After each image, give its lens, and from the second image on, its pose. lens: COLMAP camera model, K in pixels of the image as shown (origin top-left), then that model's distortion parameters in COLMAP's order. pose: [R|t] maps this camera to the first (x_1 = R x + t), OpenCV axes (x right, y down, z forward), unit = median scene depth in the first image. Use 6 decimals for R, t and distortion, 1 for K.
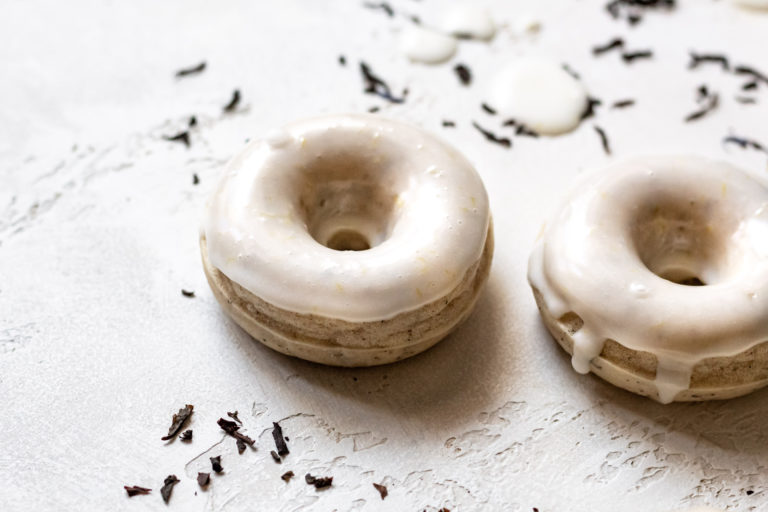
lens RADIAL K [[1987.2, 0, 381.3], [0, 1987.2, 256.4], [0, 0, 1]] dist [0.014349, 0.000000]
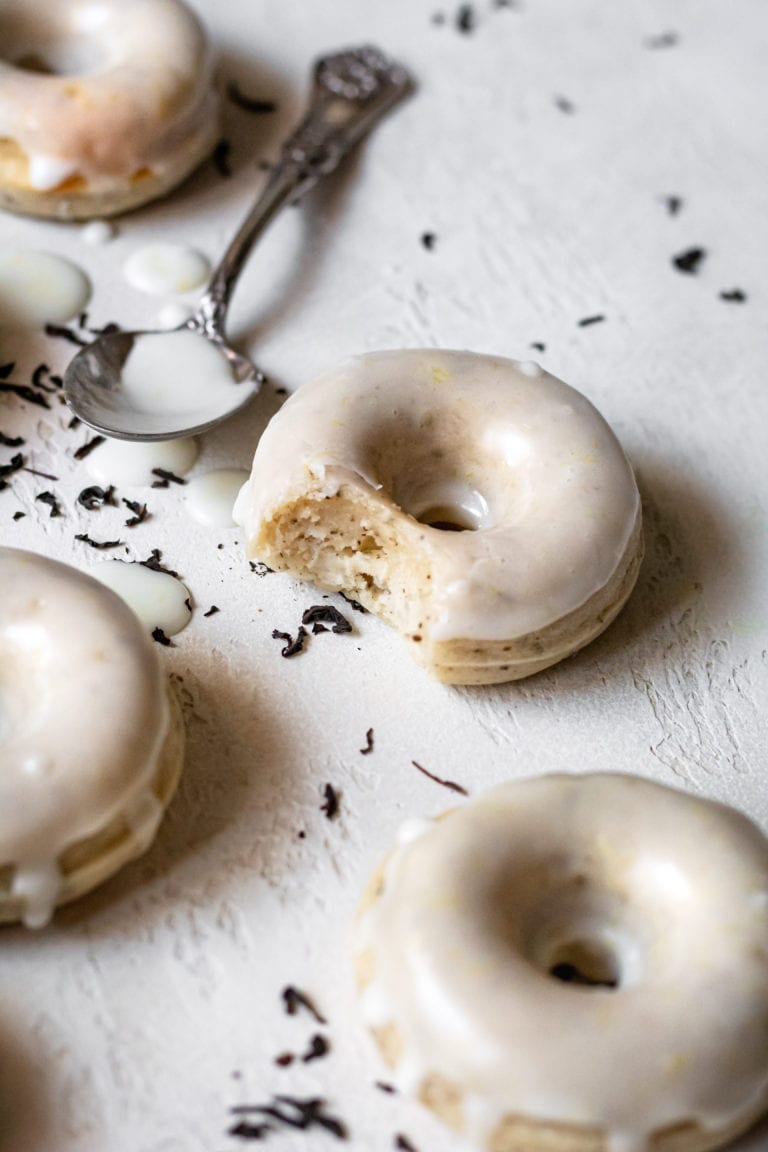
lens RADIAL K [[2980.7, 0, 381.1], [0, 2980.7, 575.5], [0, 0, 1]] dist [0.014349, 0.000000]
pose [[0.328686, -0.677308, 0.658194, -0.449478], [0.630007, 0.676439, 0.381473, -0.336463], [-0.703603, 0.289282, 0.649045, 0.247059]]
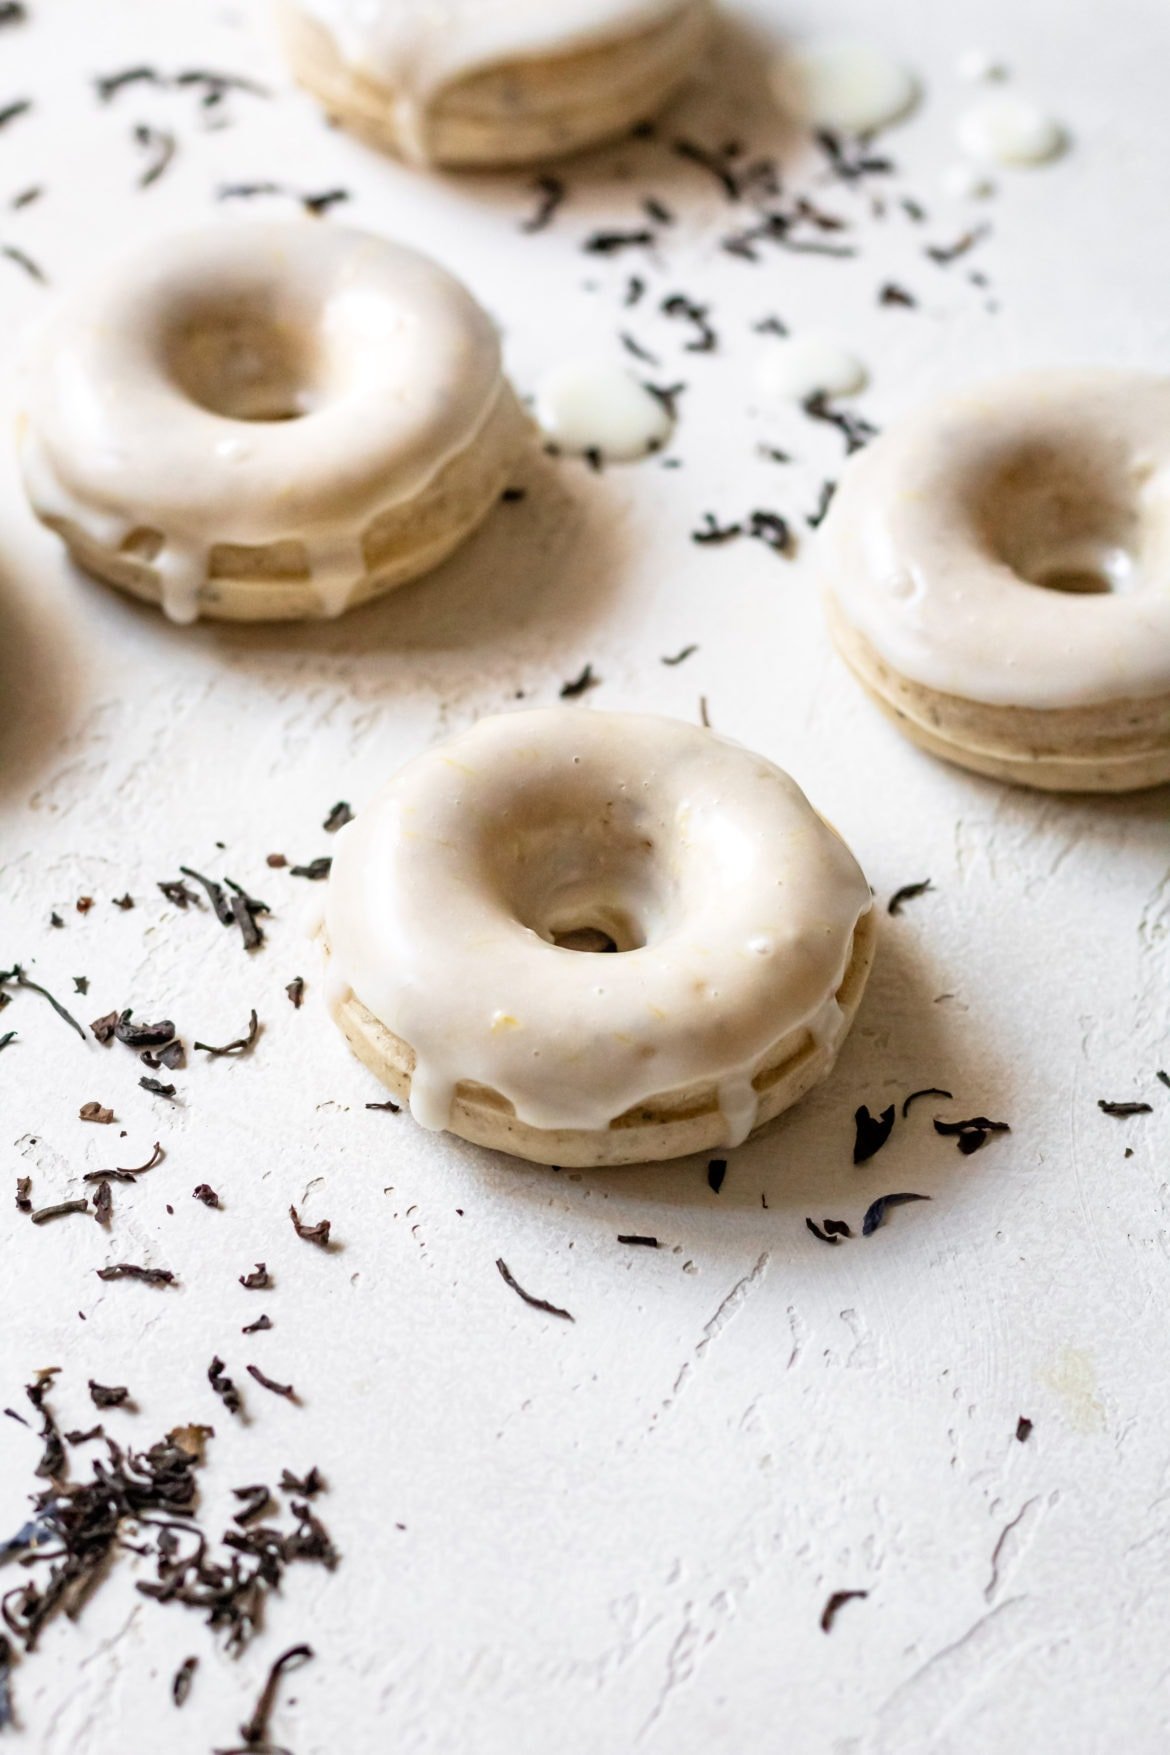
lens RADIAL K [[4541.0, 0, 583.8], [0, 4541.0, 871.4], [0, 0, 1]] dist [0.014349, 0.000000]
pose [[0.881394, -0.369585, 0.294196, -0.226689], [0.358138, 0.928924, 0.094004, 0.044080], [-0.308028, 0.022508, 0.951111, -0.332351]]
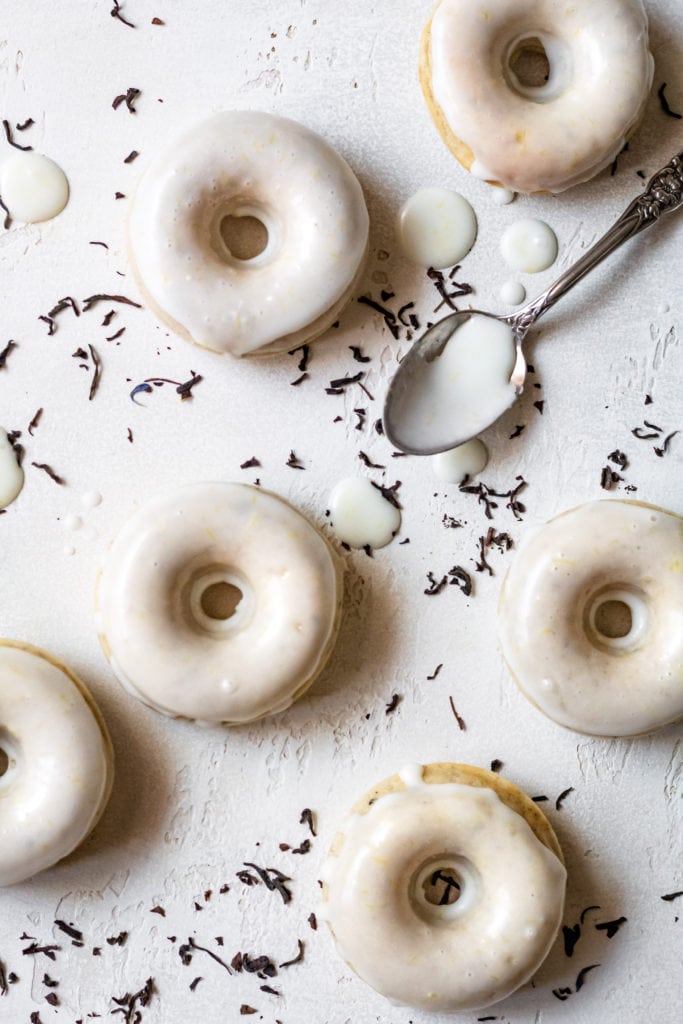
lens RADIAL K [[2649.5, 0, 344.1], [0, 2649.5, 511.6], [0, 0, 1]] dist [0.014349, 0.000000]
pose [[0.761694, -0.647094, 0.033049, 0.200982], [0.413483, 0.524714, 0.744115, -1.239725], [-0.498853, -0.553123, 0.667234, -0.077607]]
